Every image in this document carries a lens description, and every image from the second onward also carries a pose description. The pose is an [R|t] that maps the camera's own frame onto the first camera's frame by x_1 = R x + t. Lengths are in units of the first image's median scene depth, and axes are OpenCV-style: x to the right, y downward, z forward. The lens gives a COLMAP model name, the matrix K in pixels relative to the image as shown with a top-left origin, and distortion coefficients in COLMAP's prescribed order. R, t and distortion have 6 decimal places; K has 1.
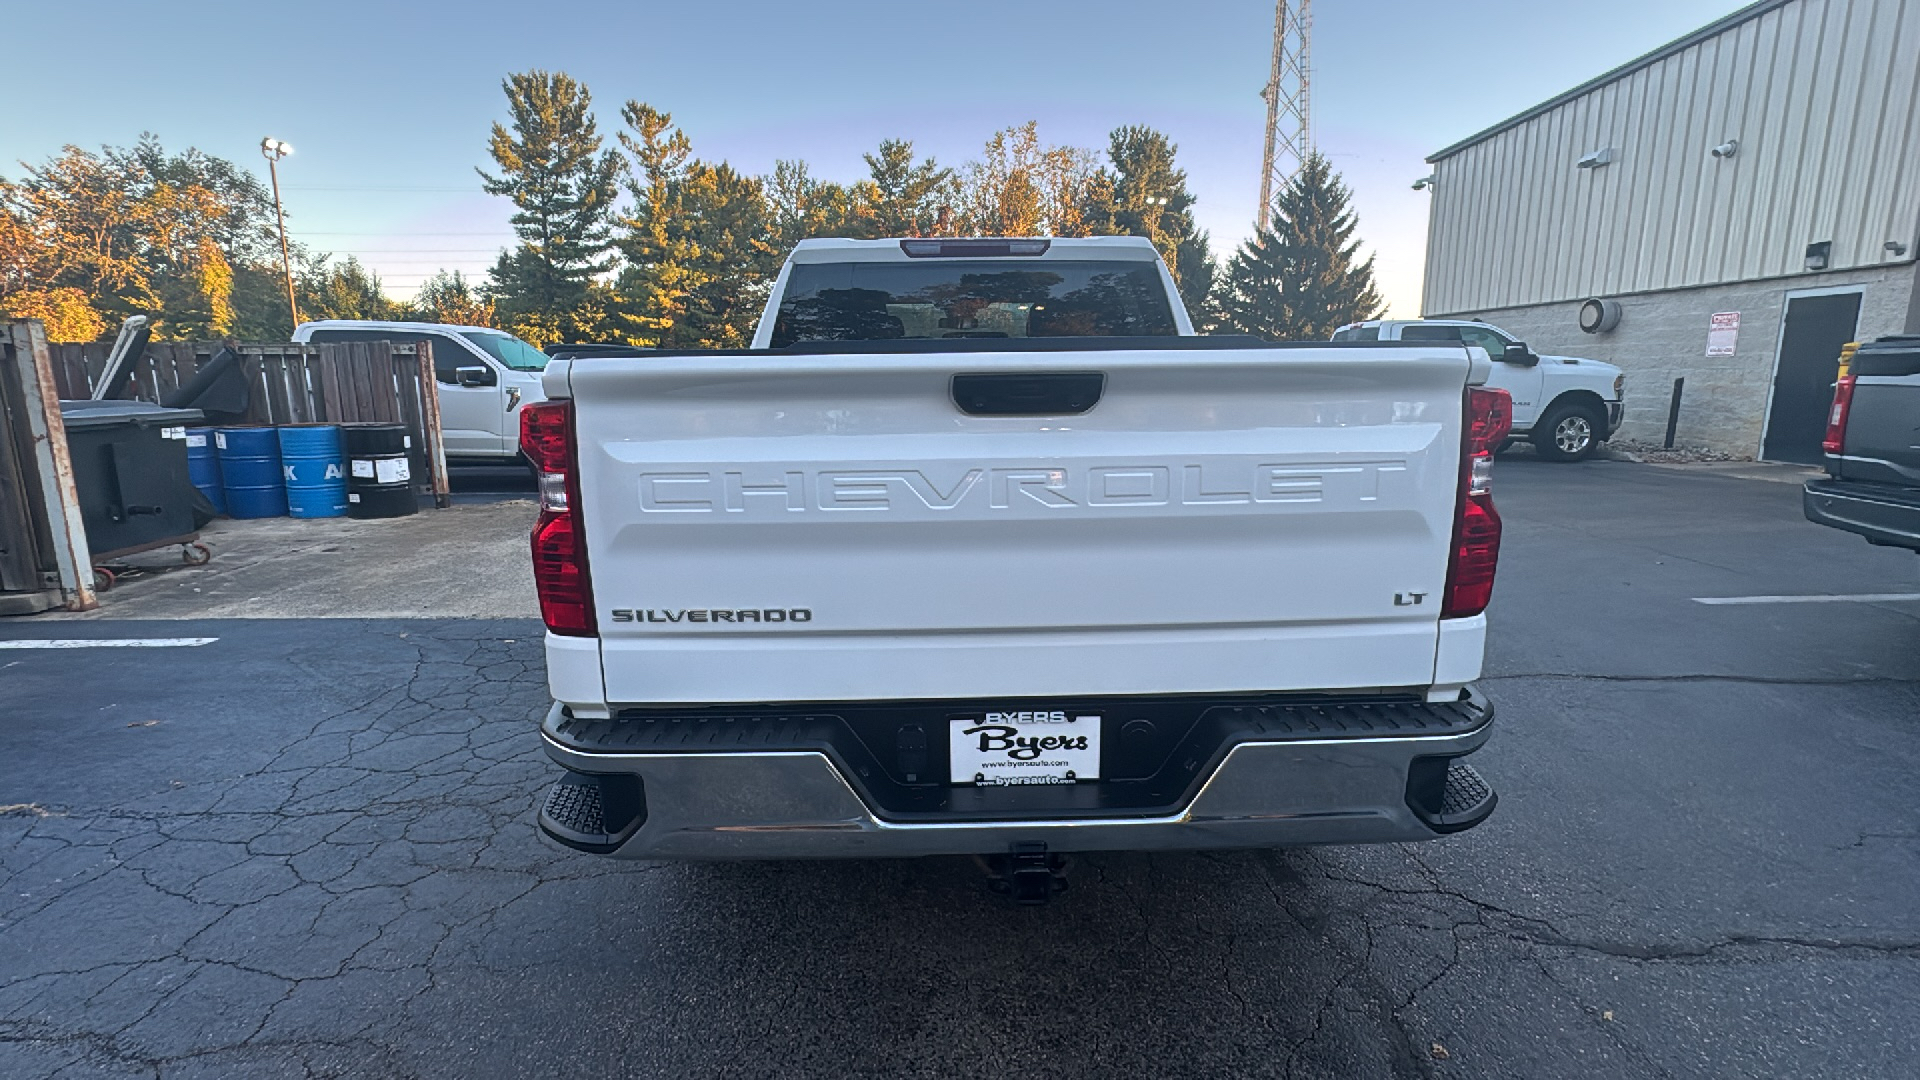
lens RADIAL K [[874.5, 0, 965.0], [0, 874.5, 538.2], [0, 0, 1]] dist [0.001515, -0.001470]
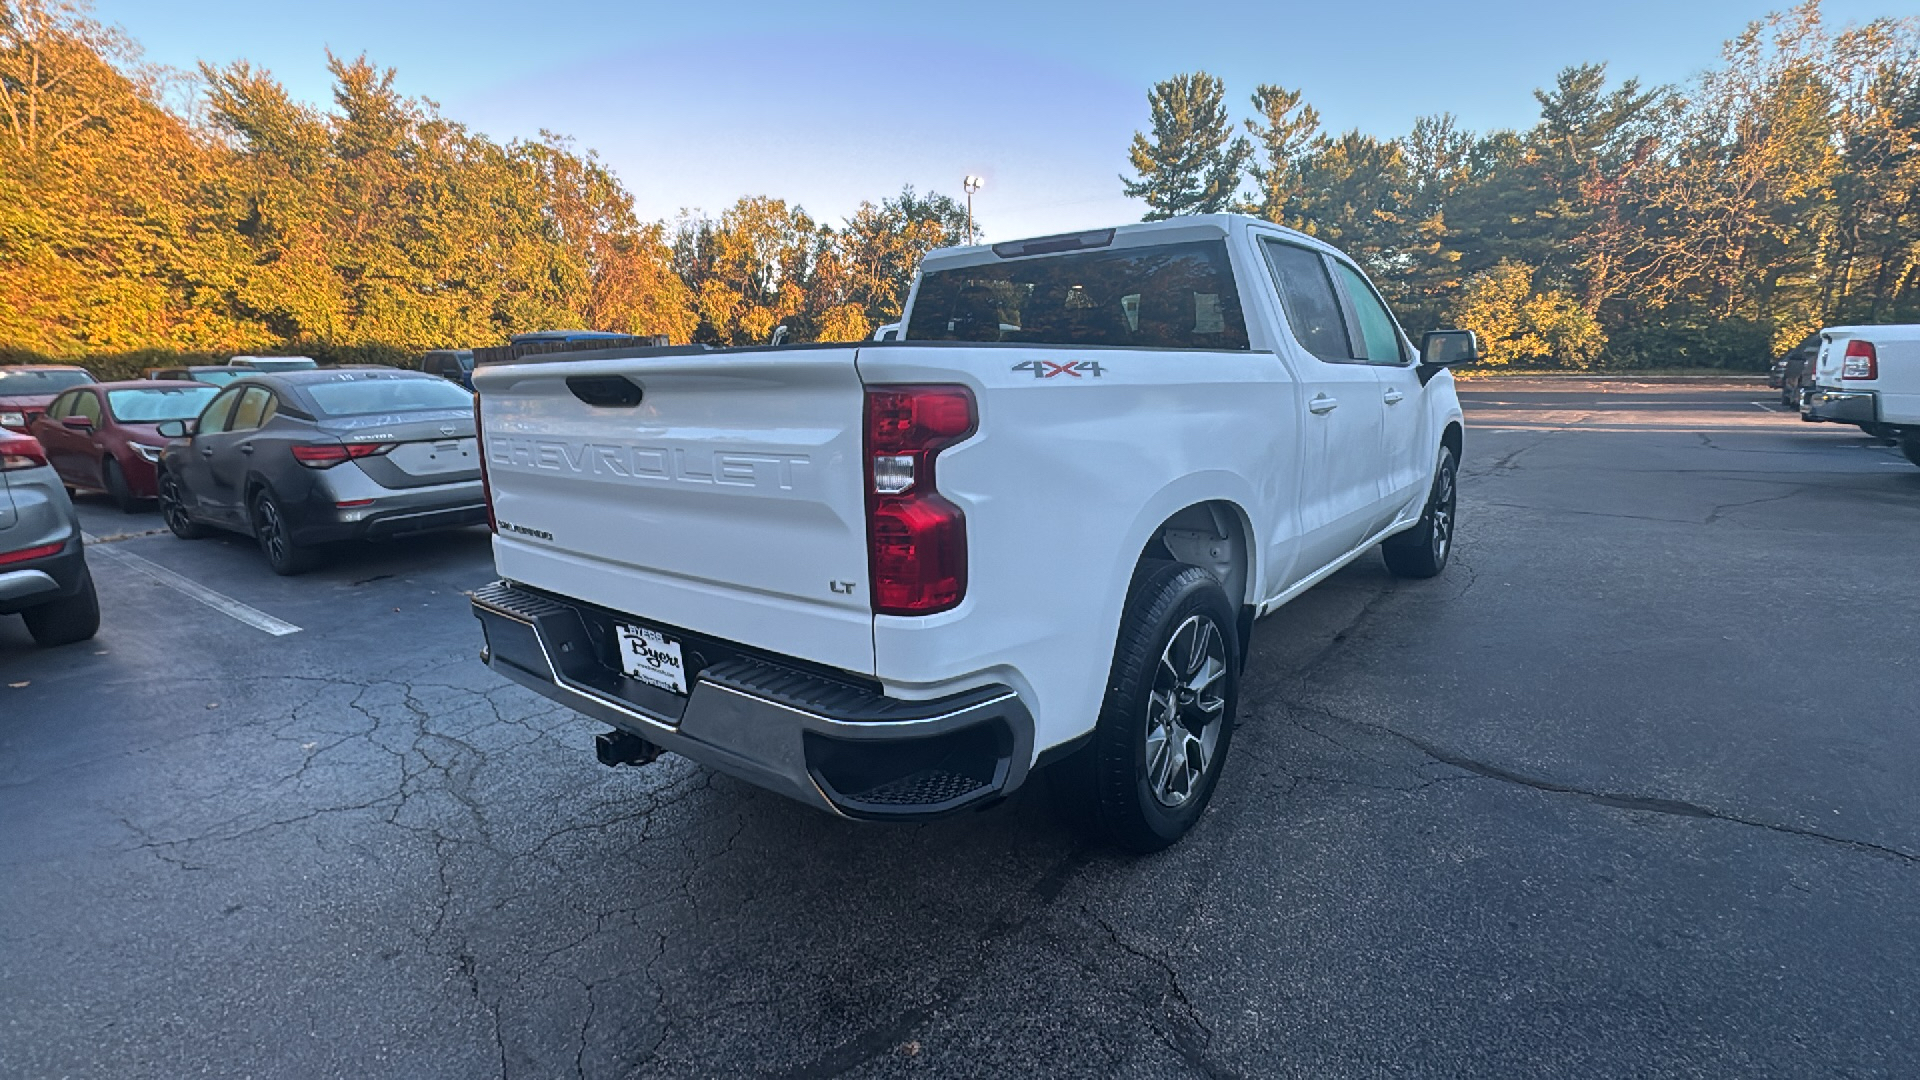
lens RADIAL K [[874.5, 0, 957.3], [0, 874.5, 539.4], [0, 0, 1]] dist [0.001515, -0.001470]
pose [[0.769007, 0.115428, -0.628732, 0.041708], [-0.102612, 0.993097, 0.056816, -0.002051], [0.630951, 0.020824, 0.775543, 0.008722]]
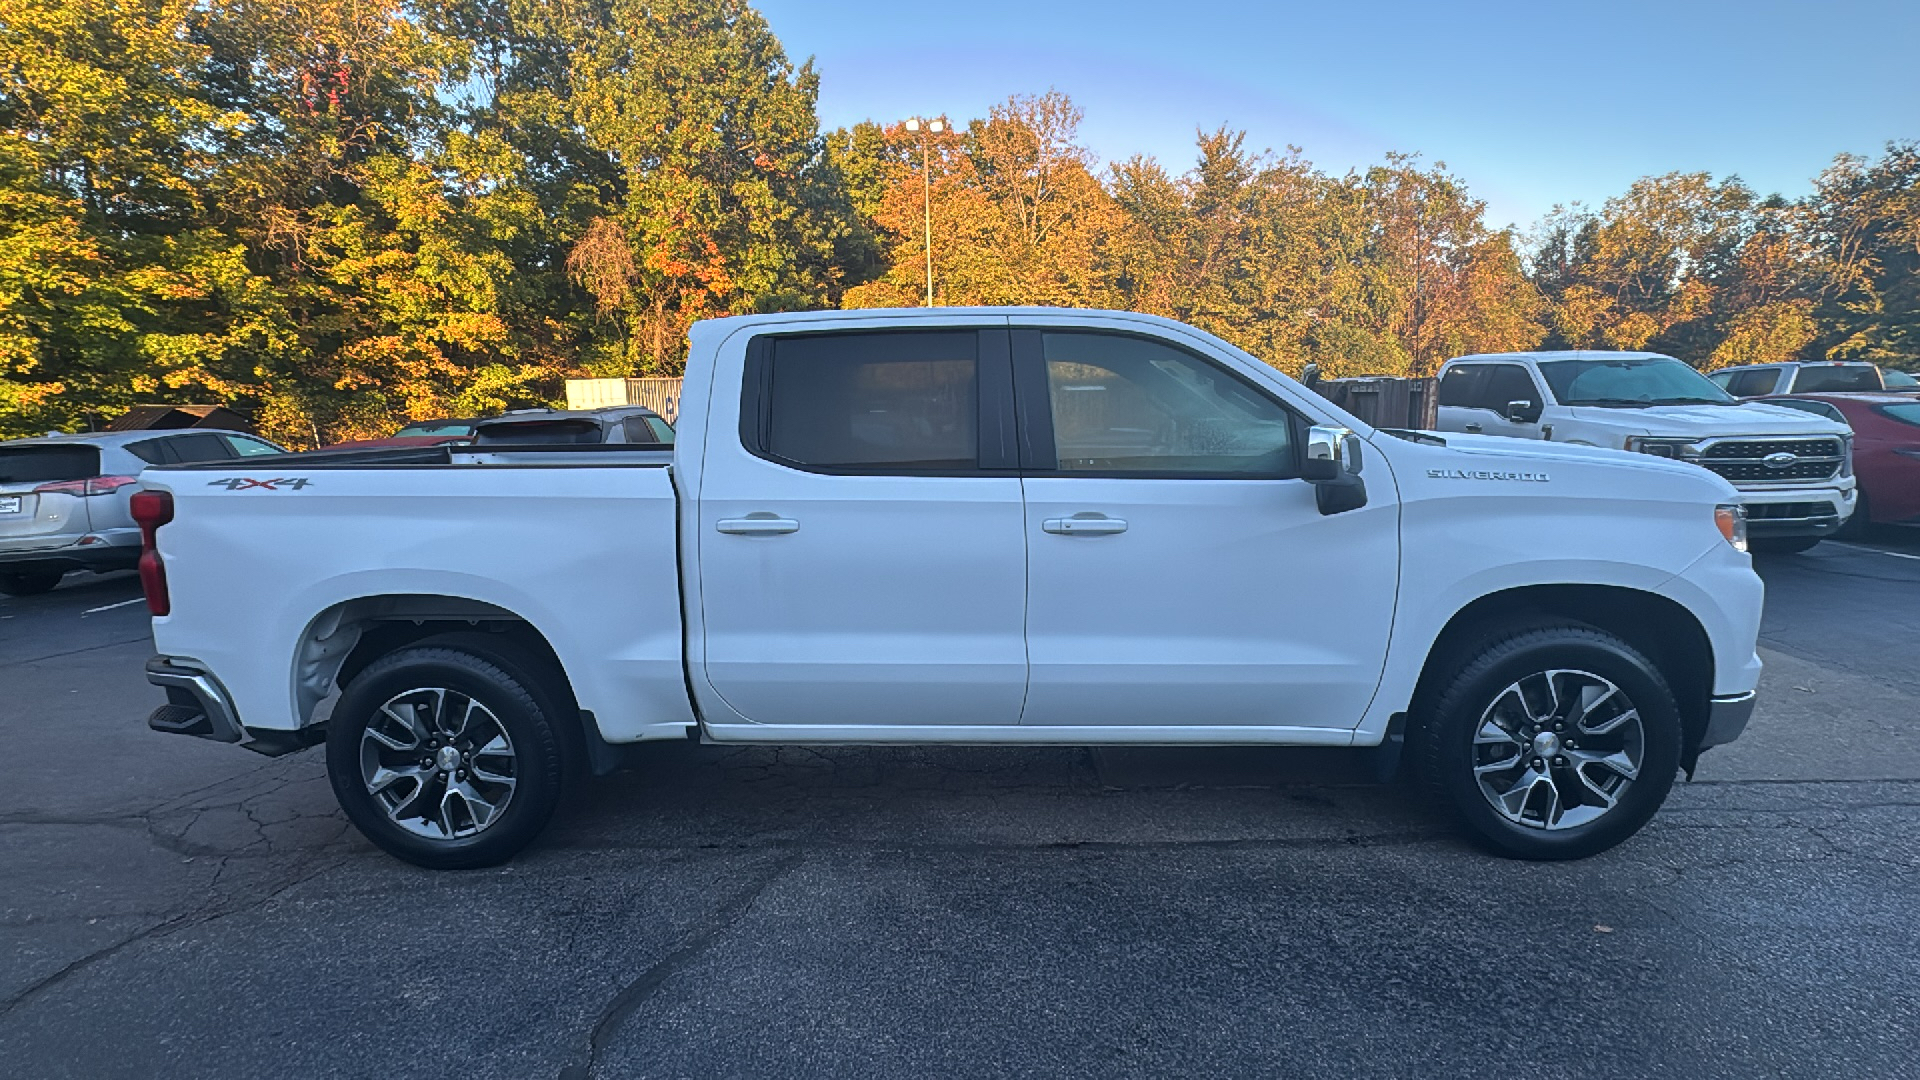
lens RADIAL K [[874.5, 0, 954.4], [0, 874.5, 533.9], [0, 0, 1]] dist [0.001515, -0.001470]
pose [[-0.057298, 0.158670, -0.985668, 0.092032], [-0.165147, 0.972182, 0.166099, -0.031594], [0.984603, 0.172297, -0.029500, 0.128678]]
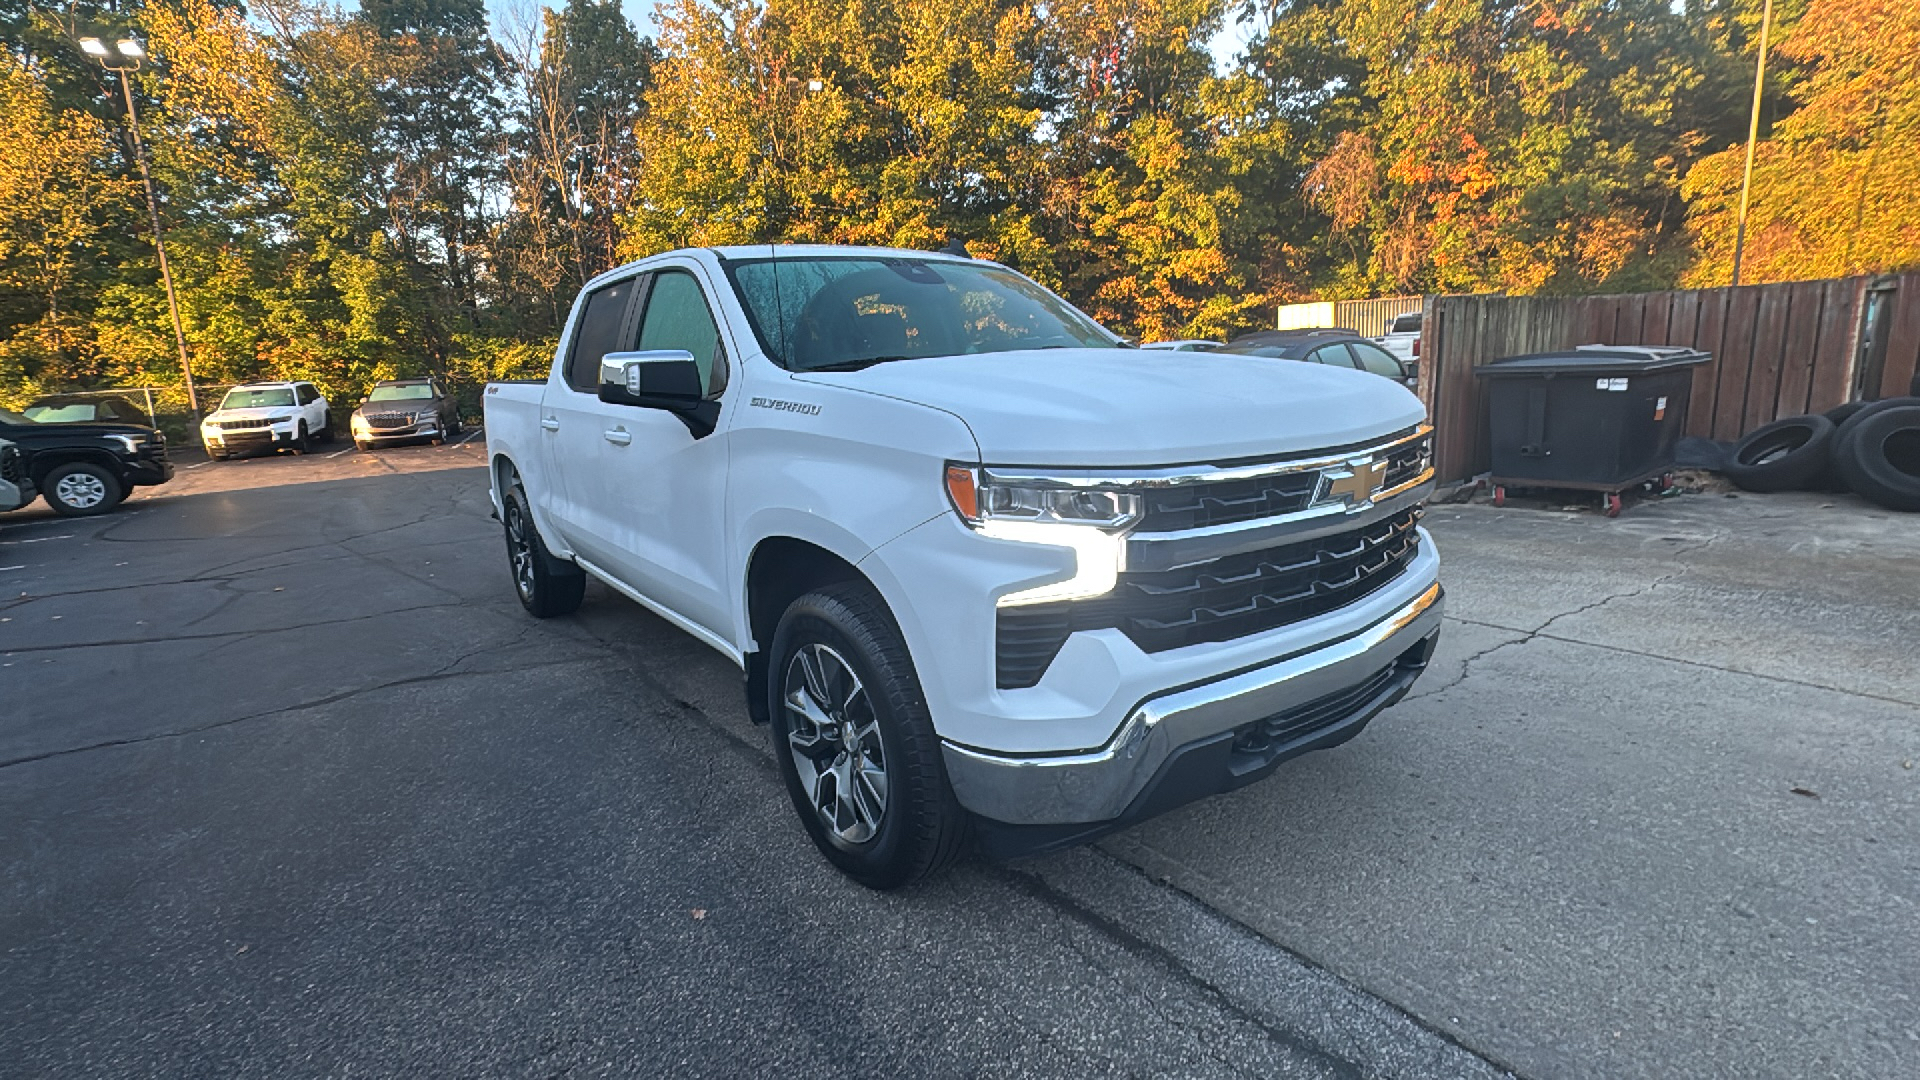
lens RADIAL K [[874.5, 0, 962.4], [0, 874.5, 534.6], [0, 0, 1]] dist [0.001515, -0.001470]
pose [[-0.801183, 0.165537, -0.575069, 0.043835], [-0.057052, 0.935472, 0.348765, -0.045825], [0.595694, 0.312233, -0.740040, 0.228053]]
